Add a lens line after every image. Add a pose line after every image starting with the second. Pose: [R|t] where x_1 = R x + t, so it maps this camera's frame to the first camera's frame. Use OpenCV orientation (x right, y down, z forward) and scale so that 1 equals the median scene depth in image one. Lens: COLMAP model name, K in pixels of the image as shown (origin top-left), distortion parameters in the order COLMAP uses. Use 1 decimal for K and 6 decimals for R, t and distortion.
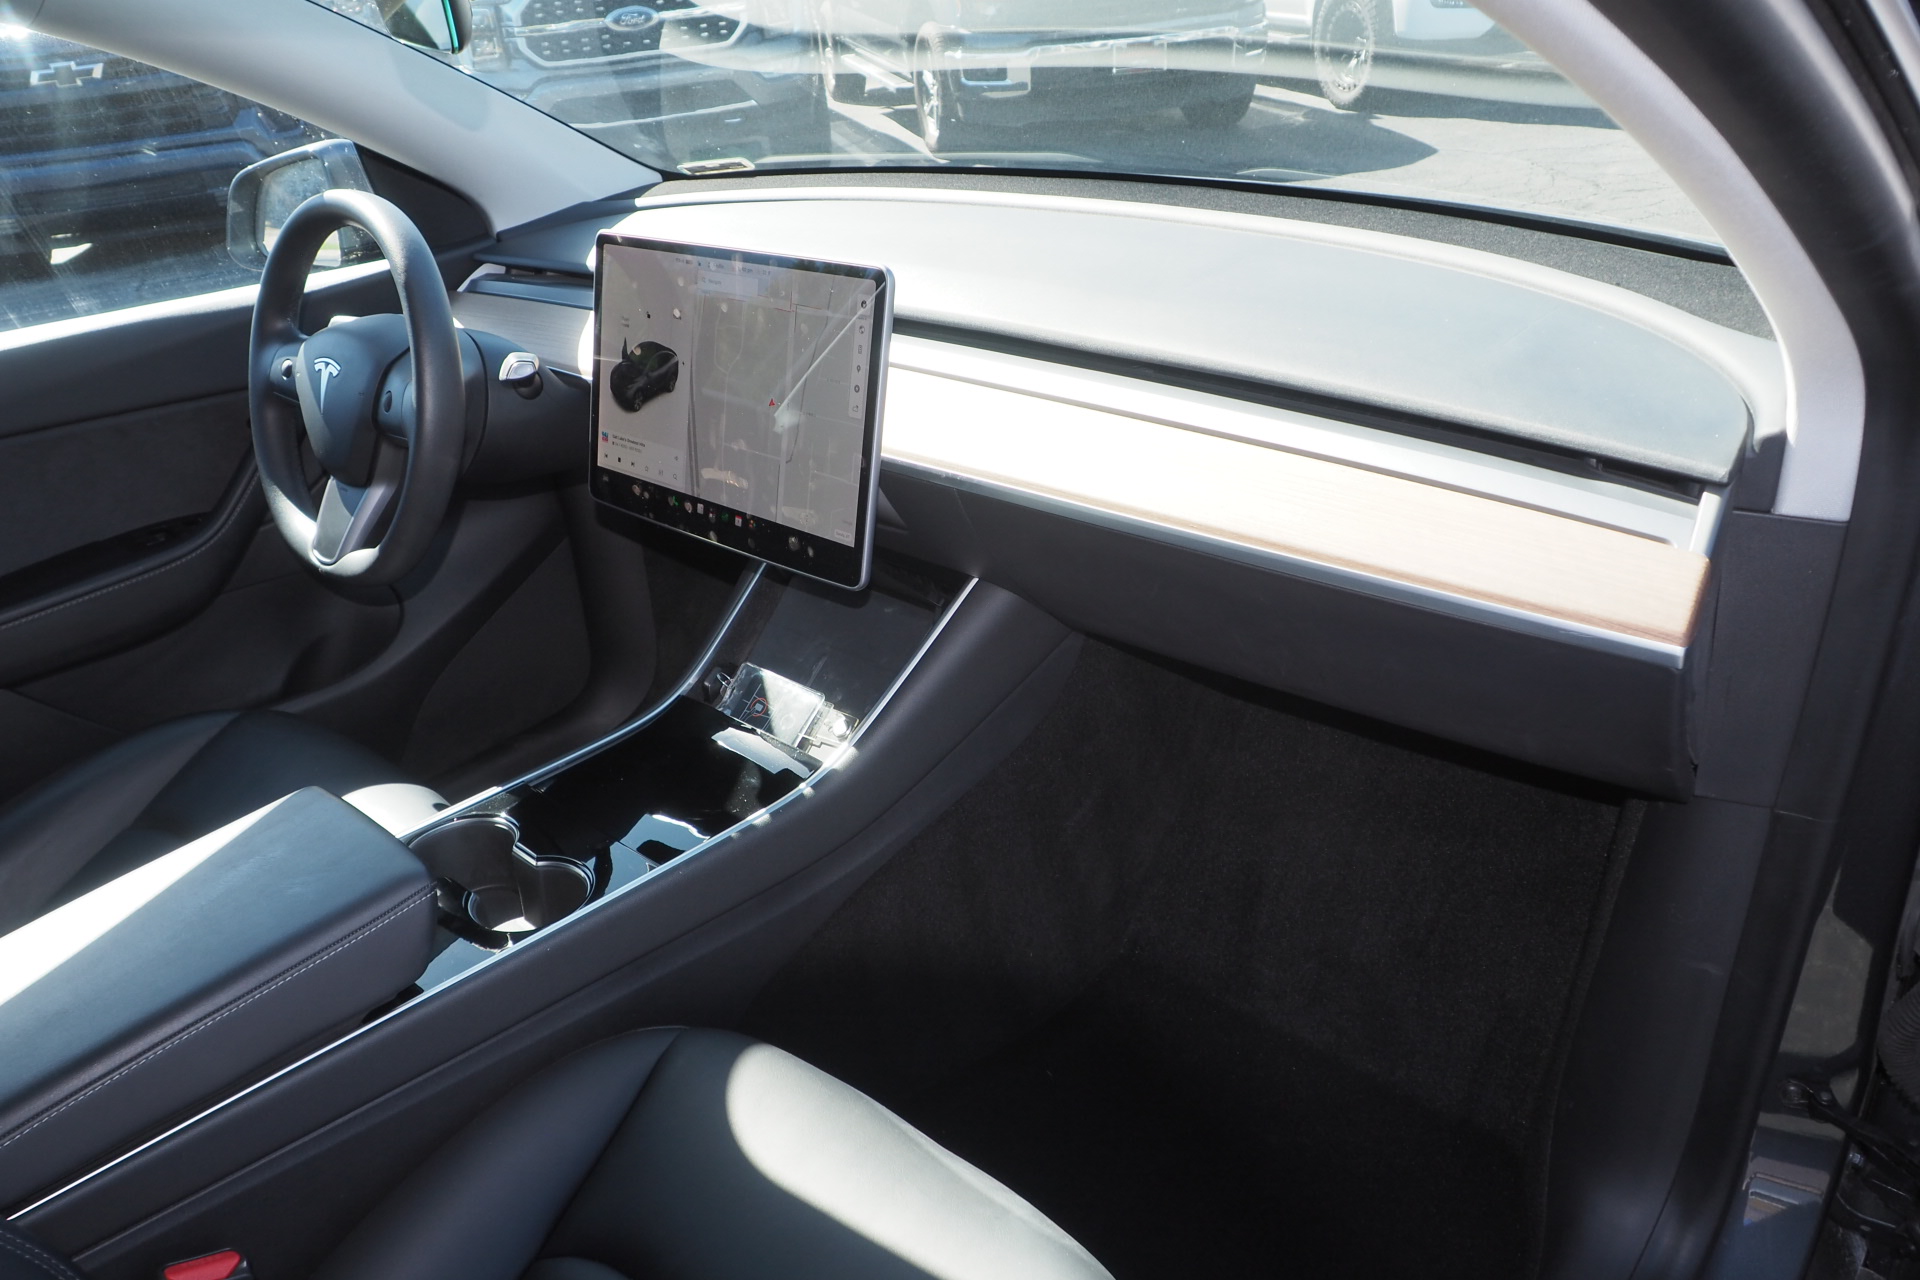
lens RADIAL K [[1369.2, 0, 949.4], [0, 1369.2, 640.3], [0, 0, 1]] dist [-0.029179, 0.002413]
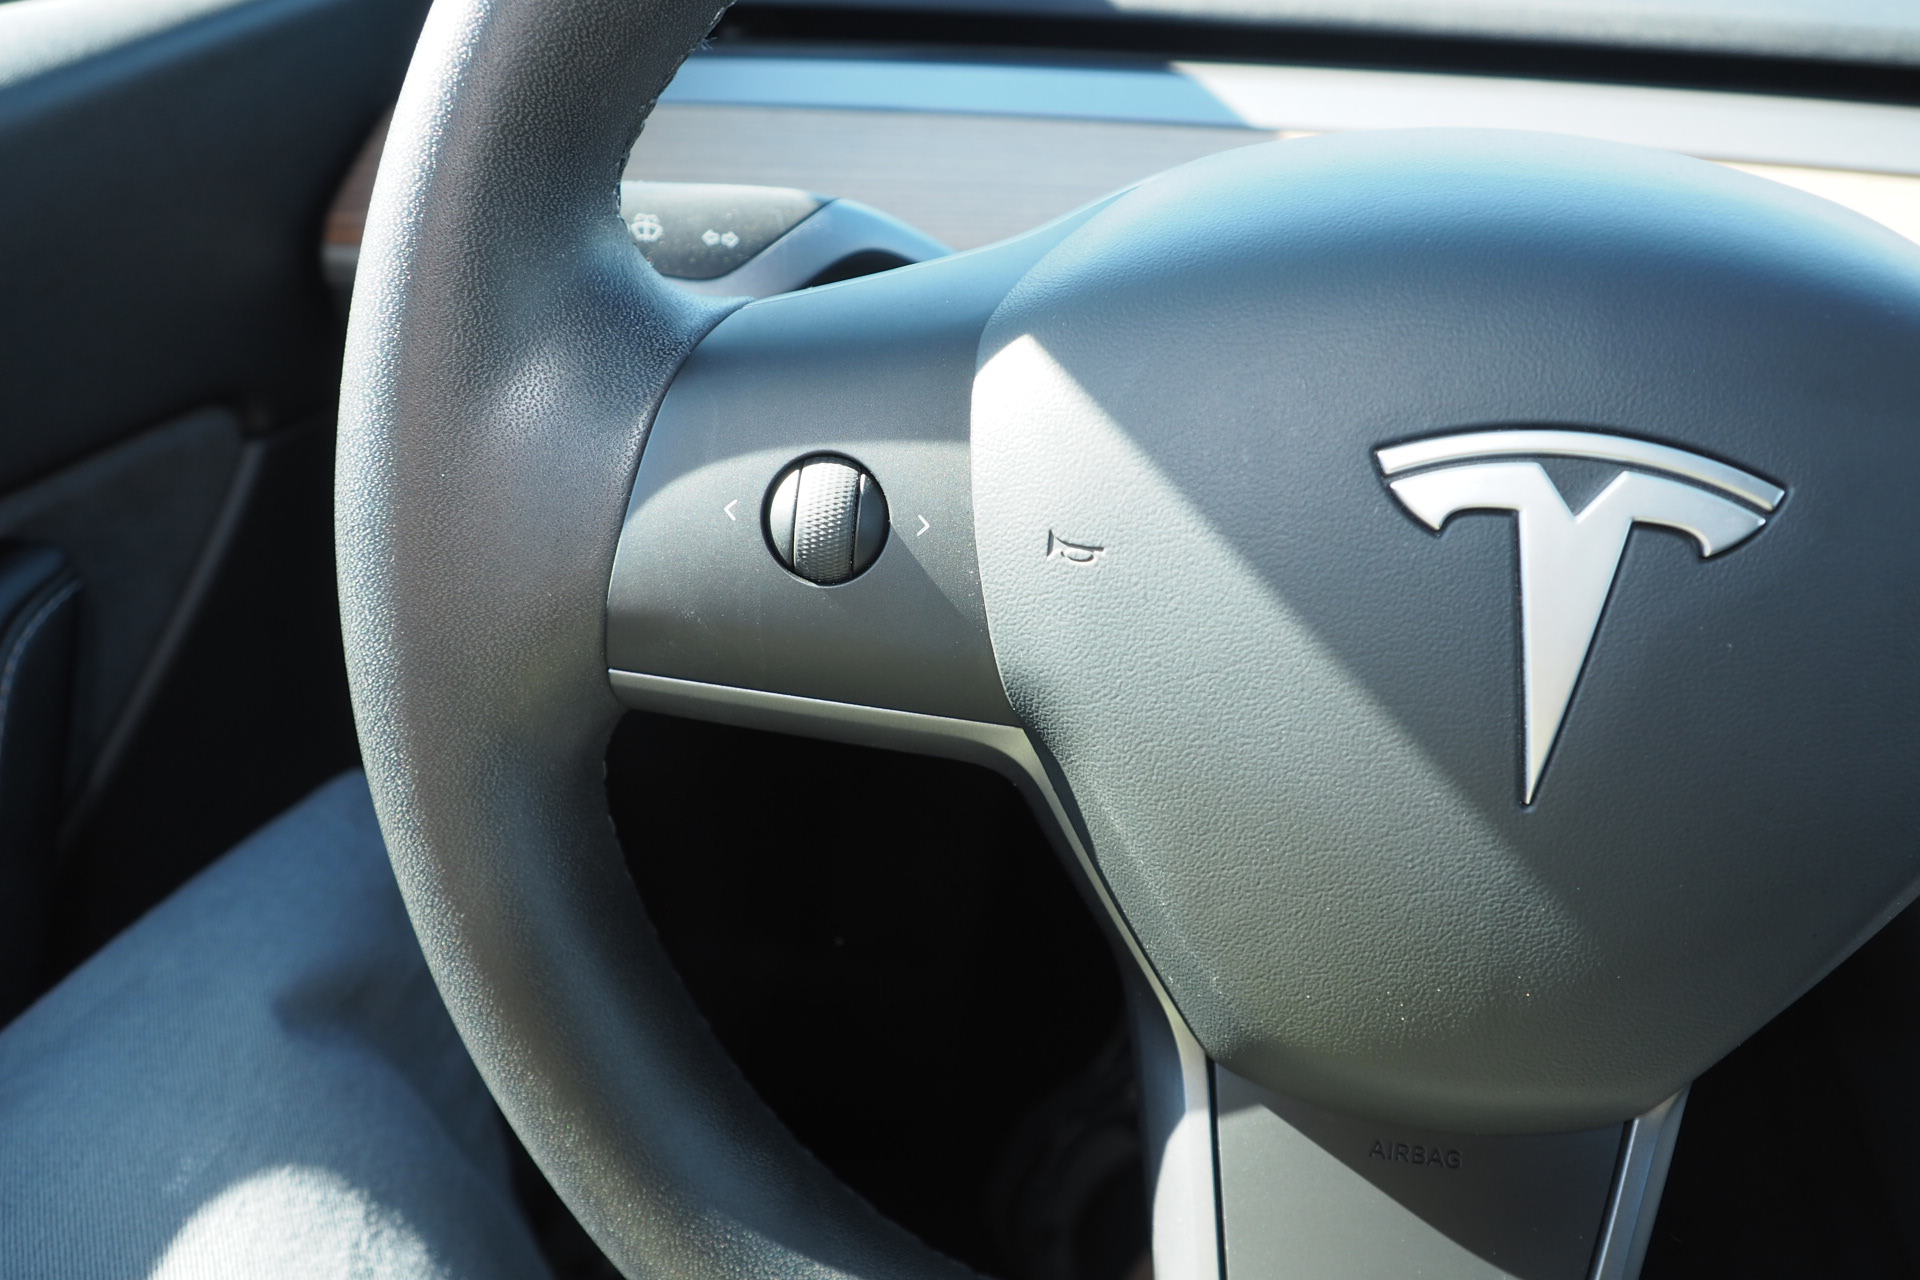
lens RADIAL K [[1463.4, 0, 925.3], [0, 1463.4, 643.7], [0, 0, 1]] dist [-0.039548, 0.006848]
pose [[0.822659, -0.217079, 0.525461, -0.651442], [0.179471, 0.976134, 0.122283, -0.234647], [-0.539465, -0.006293, 0.841984, 0.979566]]
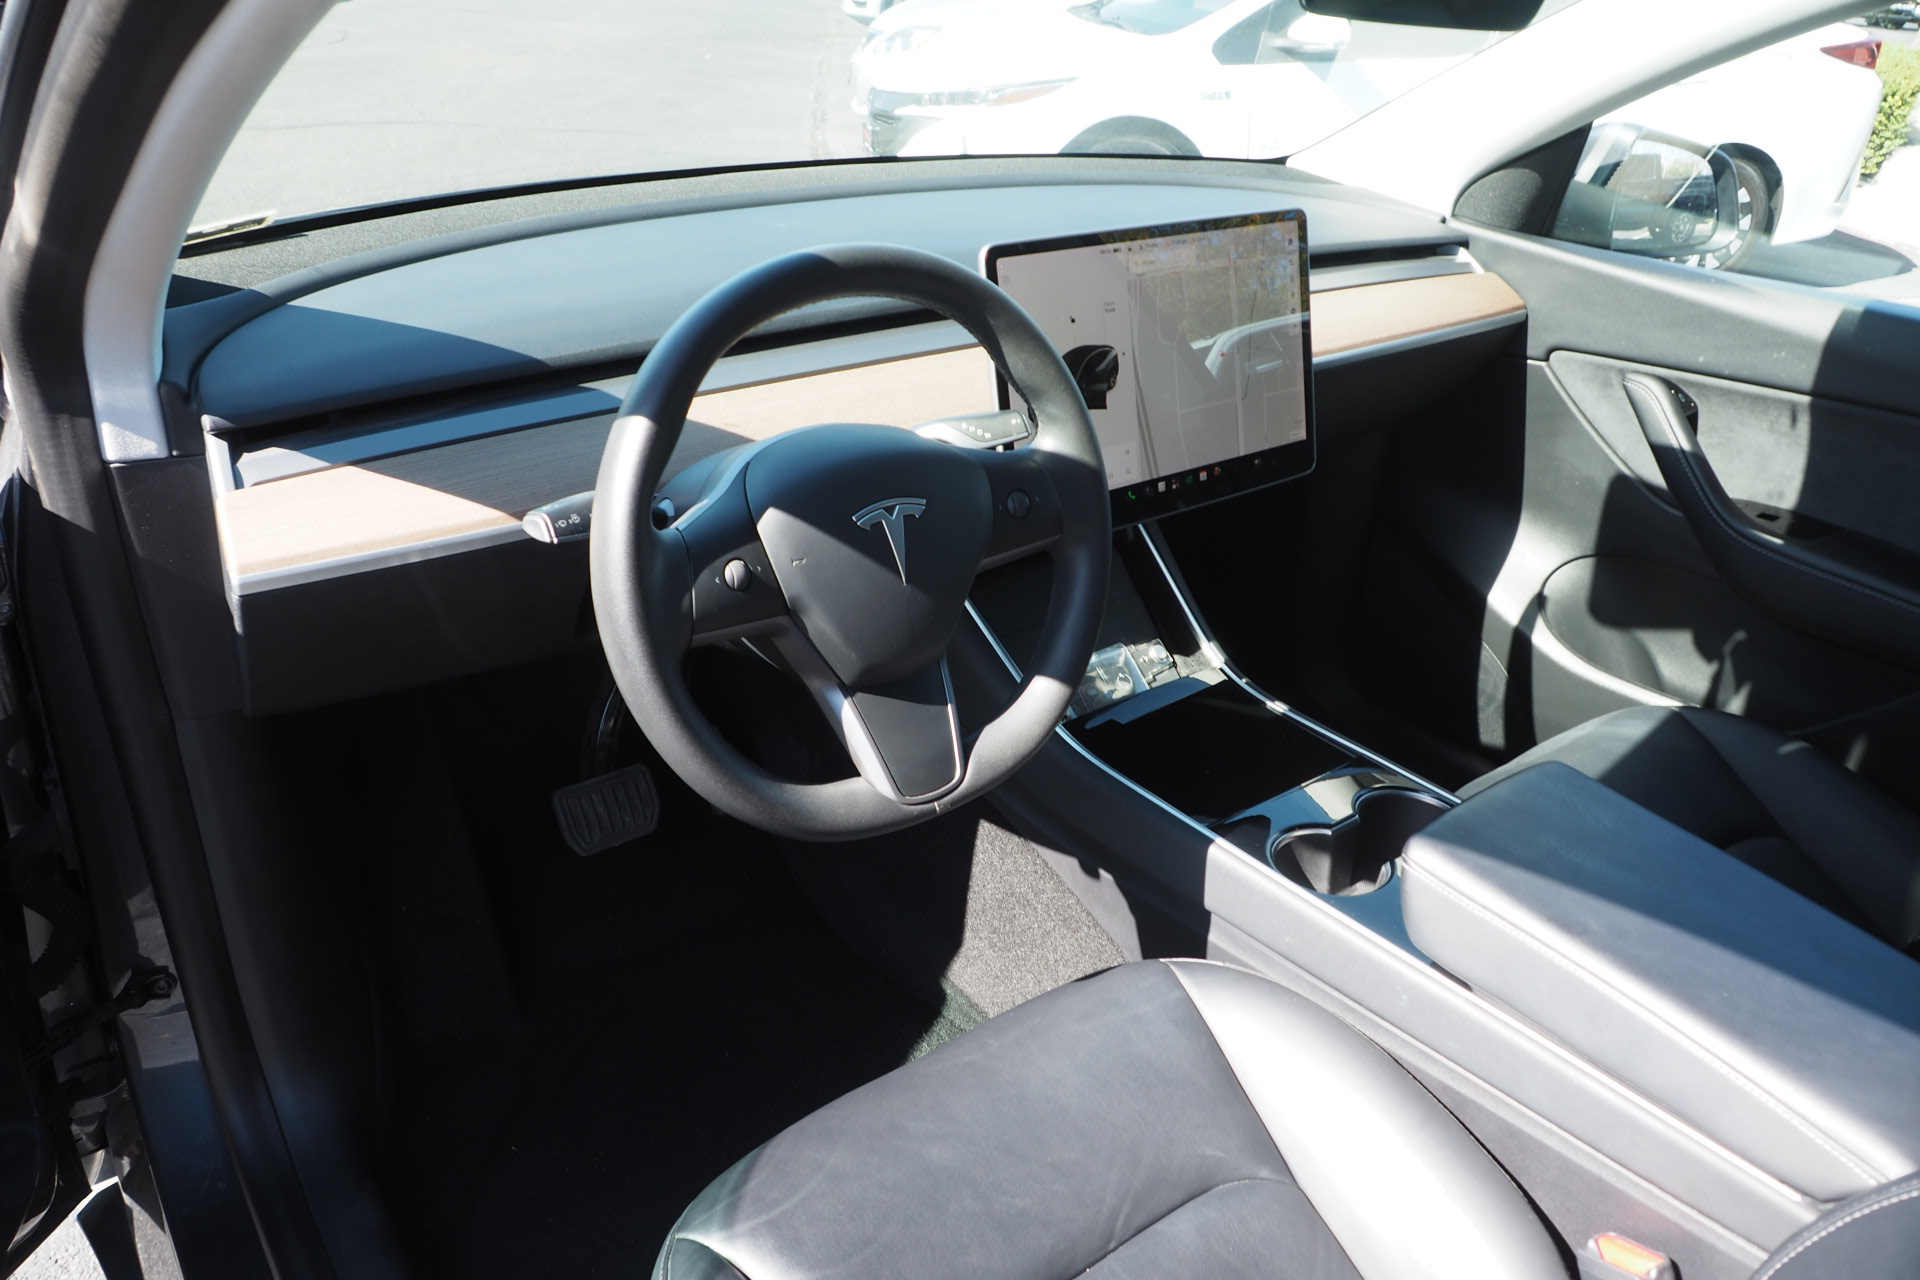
lens RADIAL K [[1369.2, 0, 949.4], [0, 1369.2, 640.3], [0, 0, 1]] dist [-0.029179, 0.002413]
pose [[0.187225, -0.395397, 0.899227, -1.160209], [0.400793, 0.866501, 0.297559, -0.359702], [-0.896834, 0.304693, 0.320703, 0.842926]]
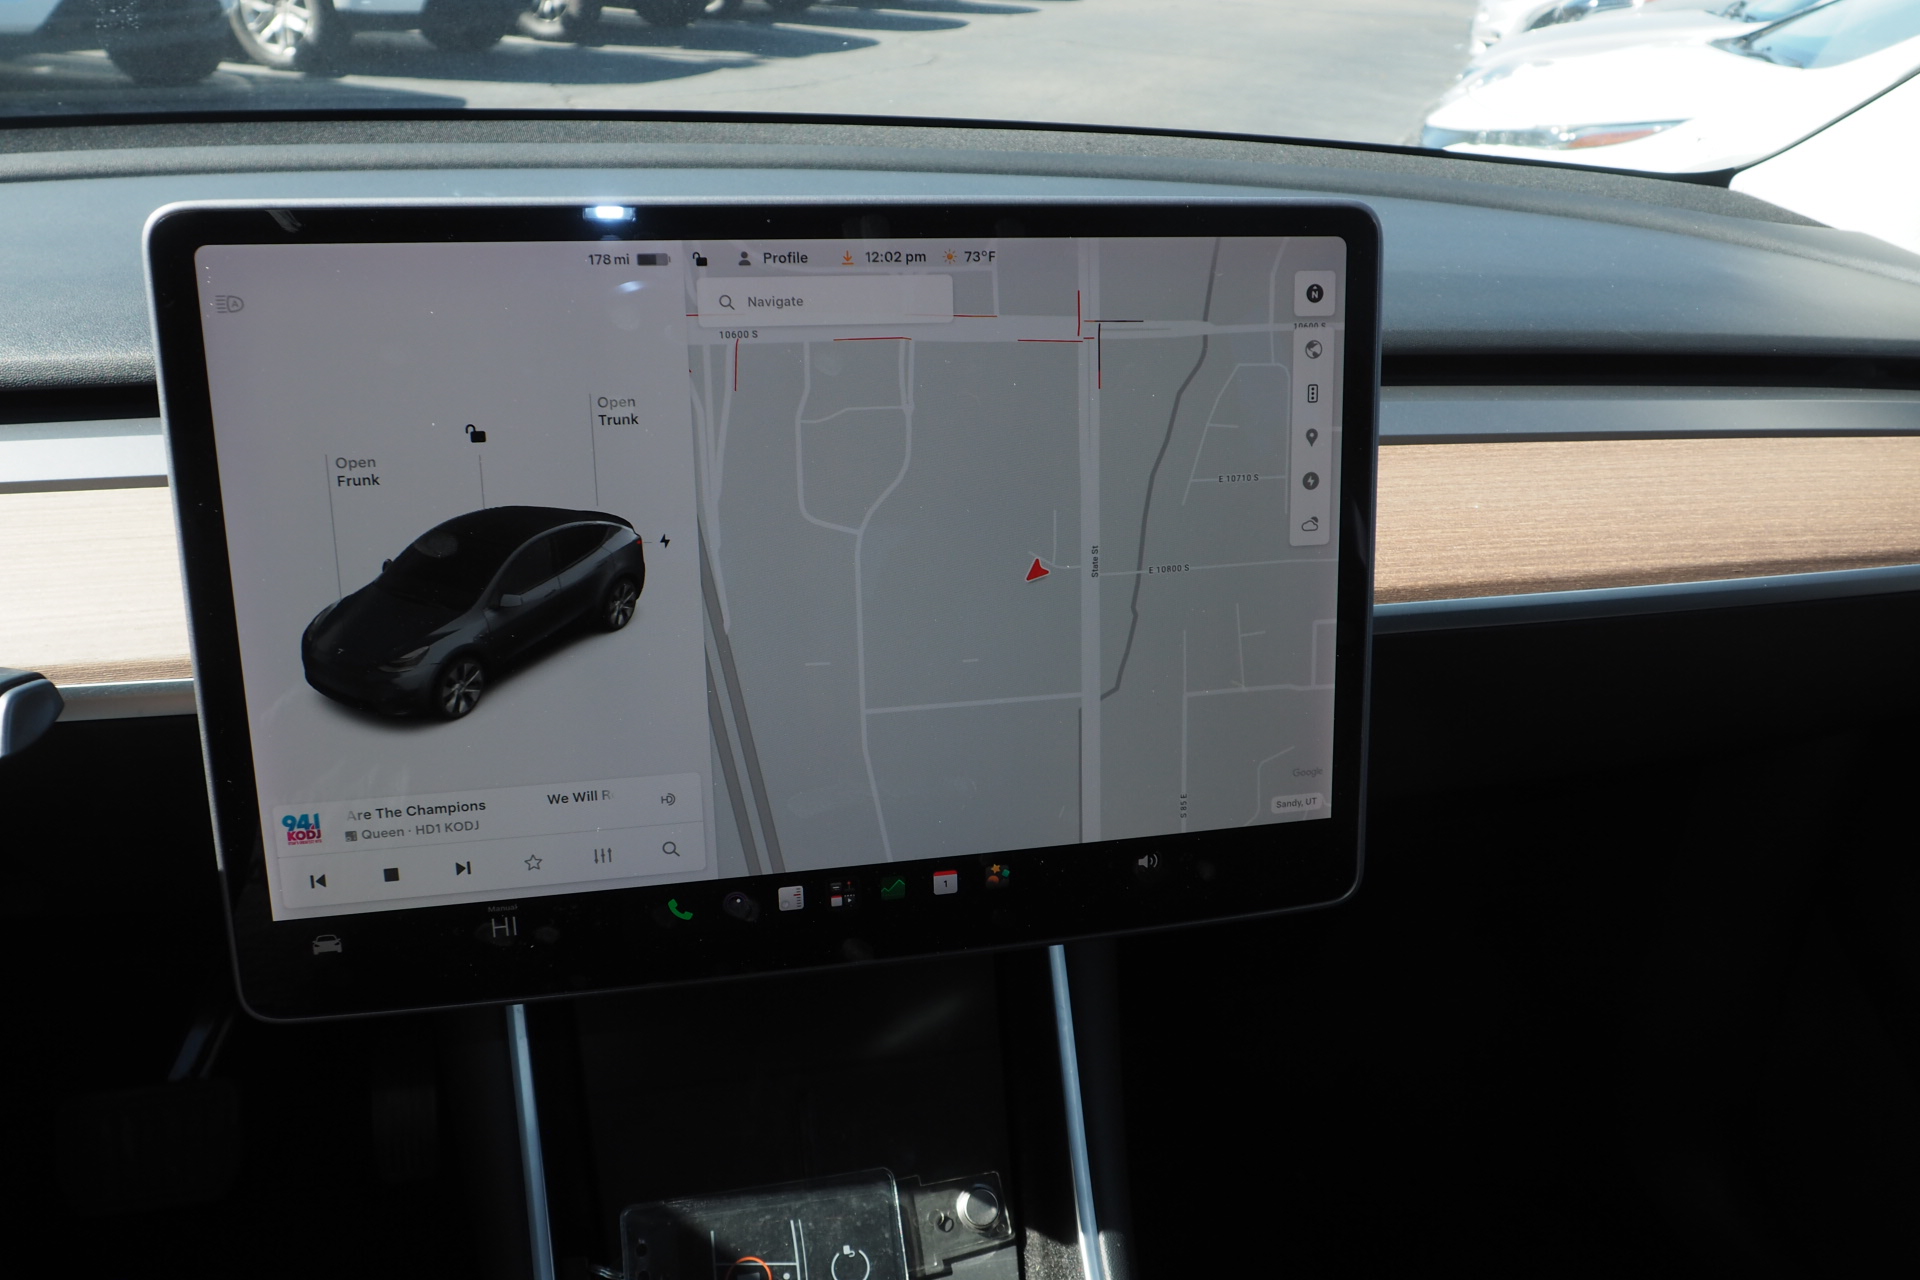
lens RADIAL K [[1466.8, 0, 986.2], [0, 1466.8, 608.8], [0, 0, 1]] dist [-0.031800, 0.003603]
pose [[0.559965, -0.263881, 0.785370, -0.445906], [0.306675, 0.946610, 0.099399, -0.194330], [-0.769668, 0.185194, 0.610994, 0.688974]]
